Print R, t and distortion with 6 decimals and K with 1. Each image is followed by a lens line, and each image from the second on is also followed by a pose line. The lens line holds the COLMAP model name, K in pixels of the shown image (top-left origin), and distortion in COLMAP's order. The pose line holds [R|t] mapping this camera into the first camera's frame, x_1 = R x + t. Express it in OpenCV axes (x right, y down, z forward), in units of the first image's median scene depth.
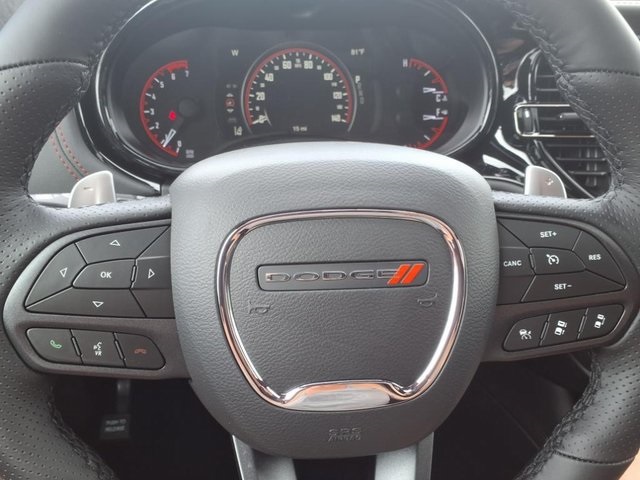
lens RADIAL K [[590.6, 0, 320.0], [0, 590.6, 240.0], [0, 0, 1]] dist [0.197391, -0.328422]
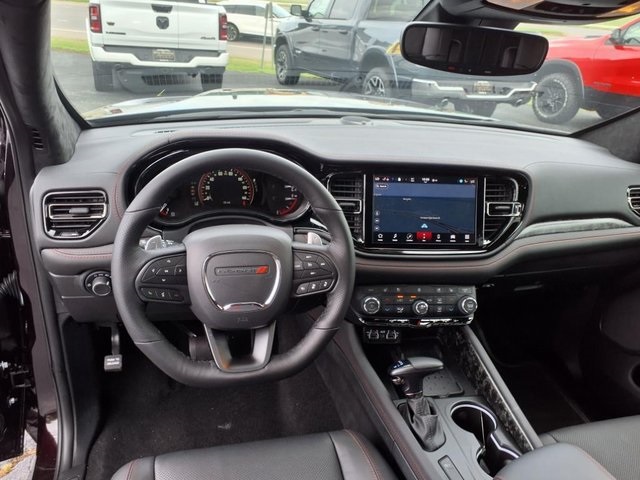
lens RADIAL K [[550.0, 0, 324.6], [0, 550.0, 248.9], [0, 0, 1]] dist [0.260037, -0.257637]
pose [[0.988754, -0.000689, 0.149552, 0.015133], [-0.001311, 0.999911, 0.013273, -0.049834], [-0.149547, -0.013320, 0.988665, -1.027009]]
